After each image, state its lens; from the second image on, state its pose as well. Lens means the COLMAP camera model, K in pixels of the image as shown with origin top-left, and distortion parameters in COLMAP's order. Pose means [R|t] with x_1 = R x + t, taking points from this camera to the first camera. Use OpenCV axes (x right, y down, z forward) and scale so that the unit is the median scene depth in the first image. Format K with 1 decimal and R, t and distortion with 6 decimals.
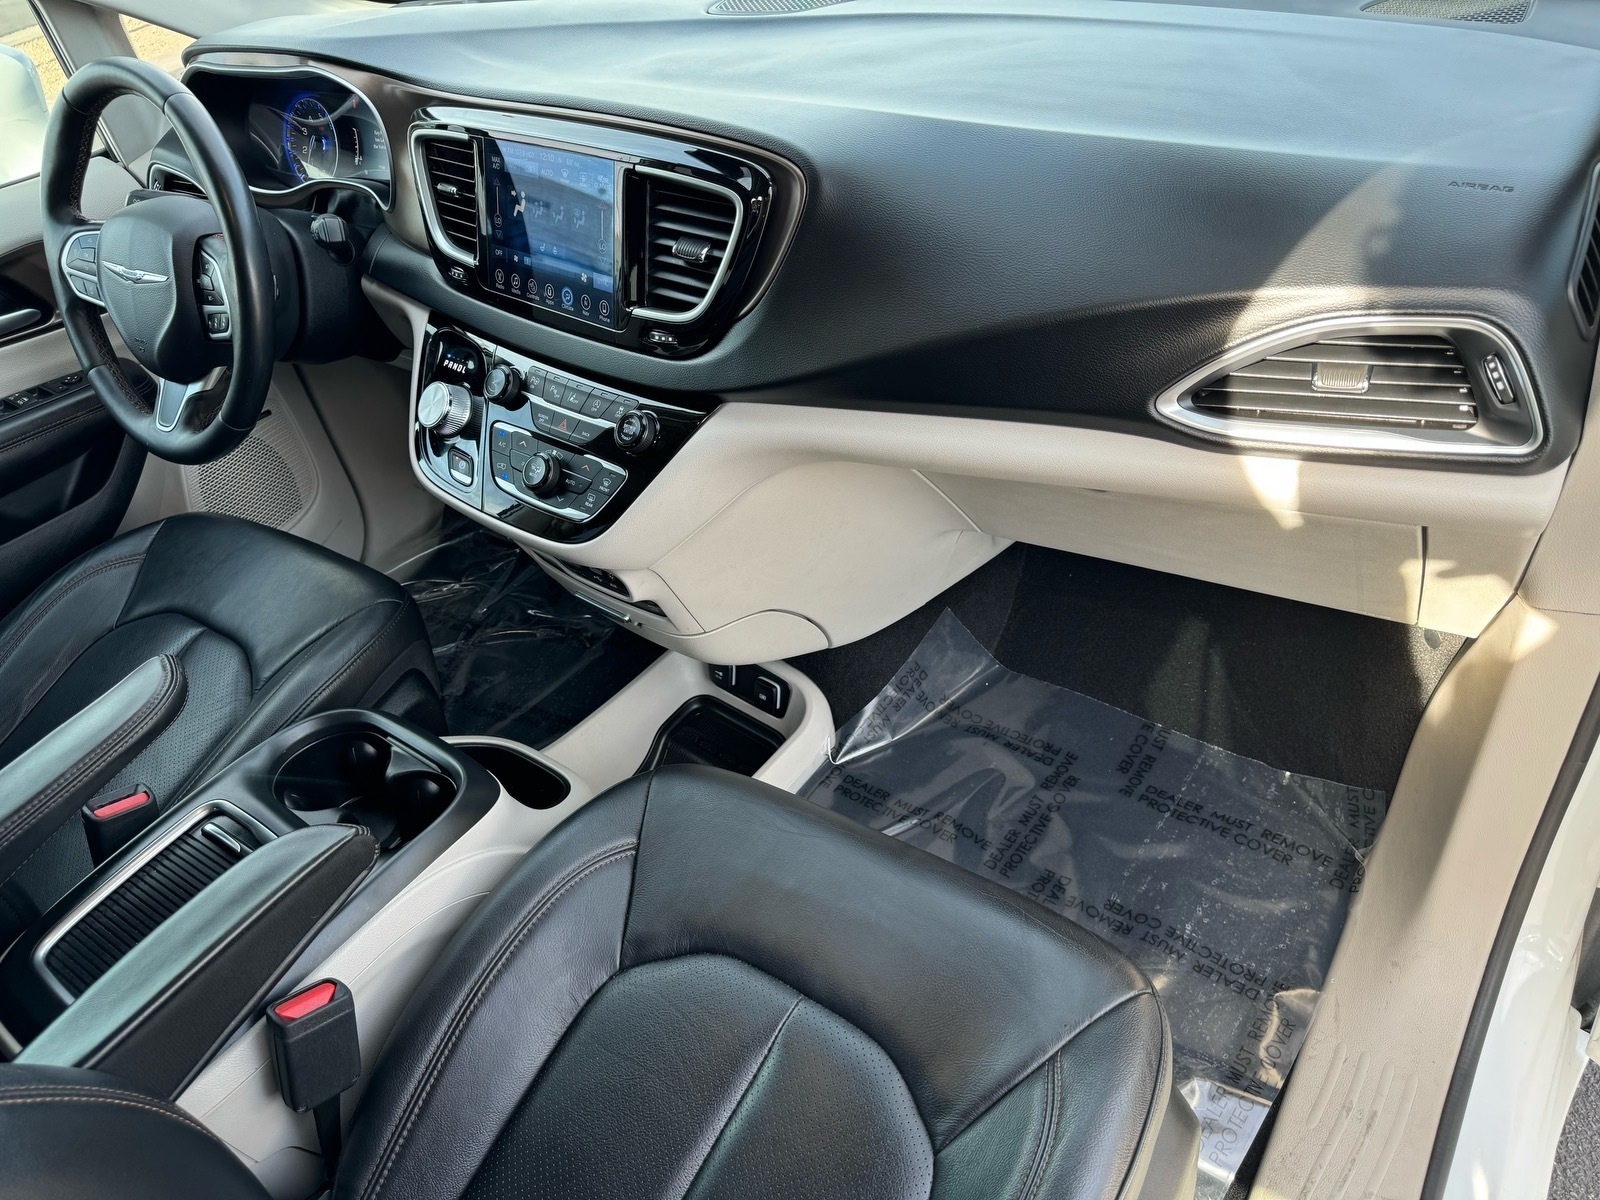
lens RADIAL K [[1139.2, 0, 795.4], [0, 1139.2, 596.9], [0, 0, 1]] dist [0.080545, -0.110644]
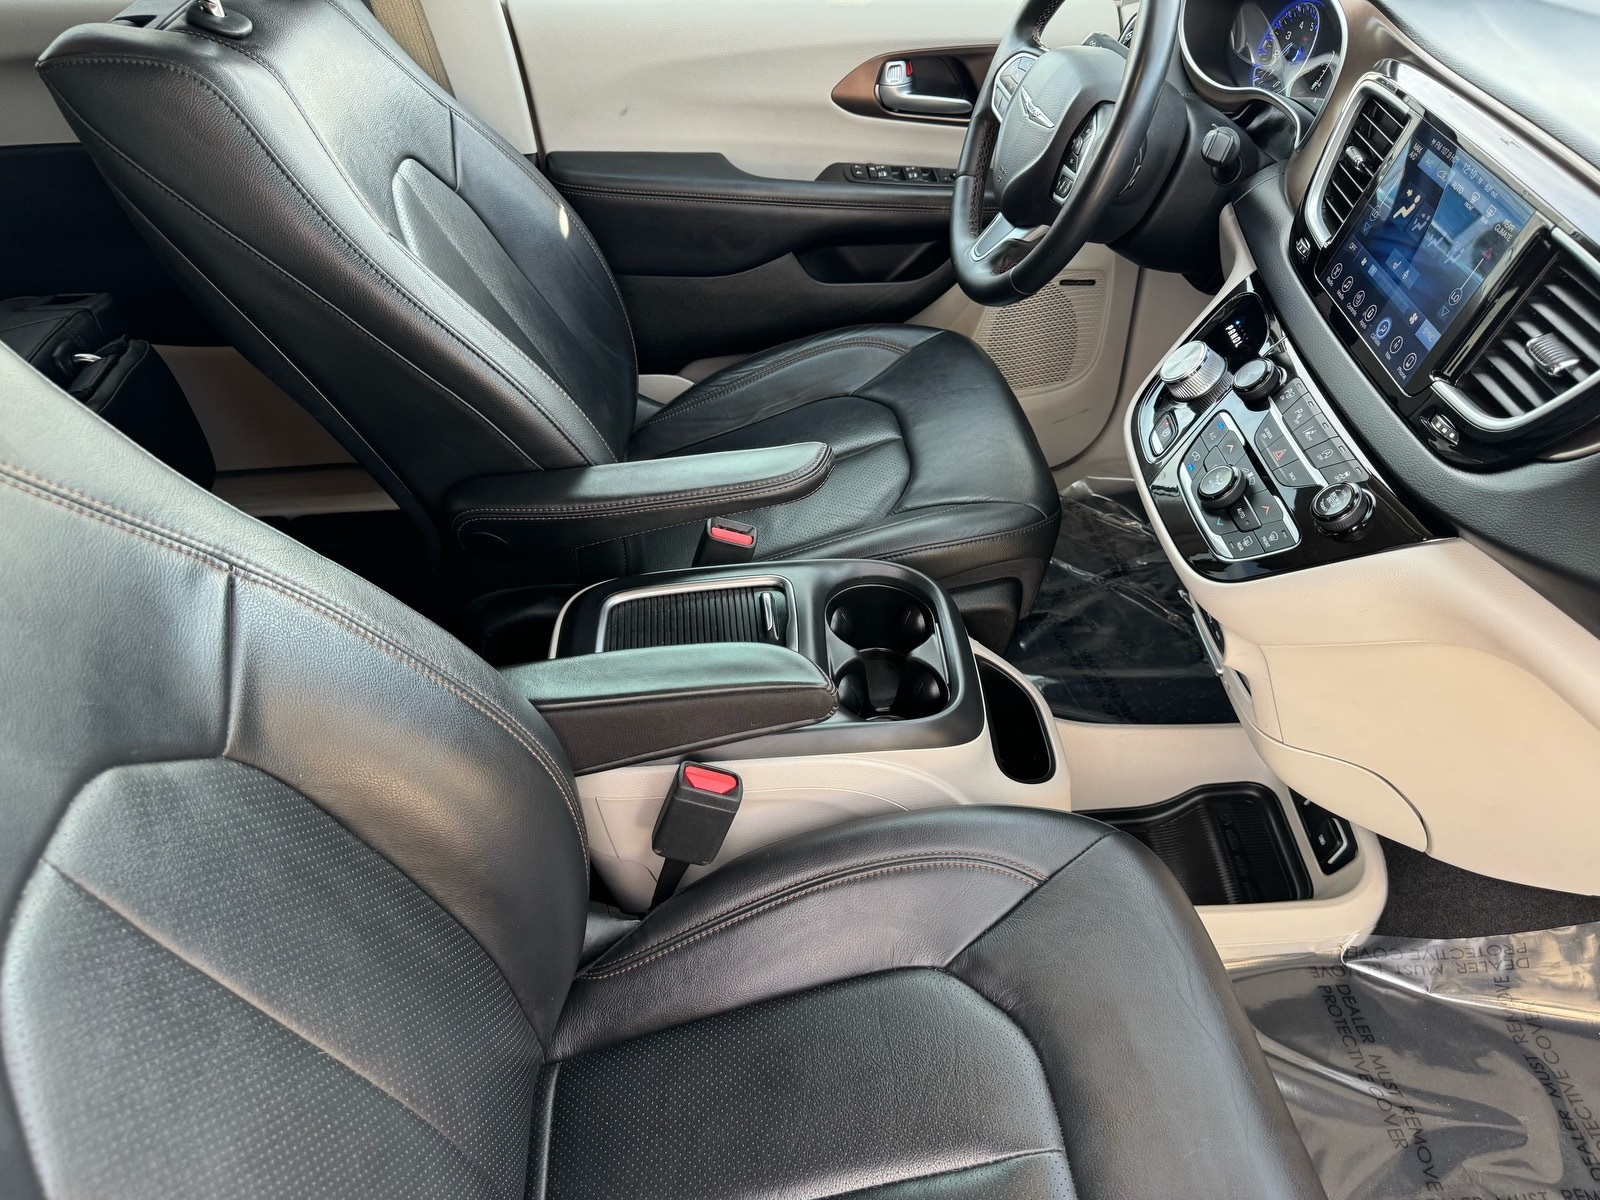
lens RADIAL K [[1145.5, 0, 800.0], [0, 1145.5, 600.0], [0, 0, 1]] dist [0.060264, -0.062853]
pose [[0.649312, 0.581776, -0.489828, 0.049307], [-0.539274, 0.806352, 0.242860, -0.072684], [0.536263, 0.106459, 0.837310, 0.082810]]
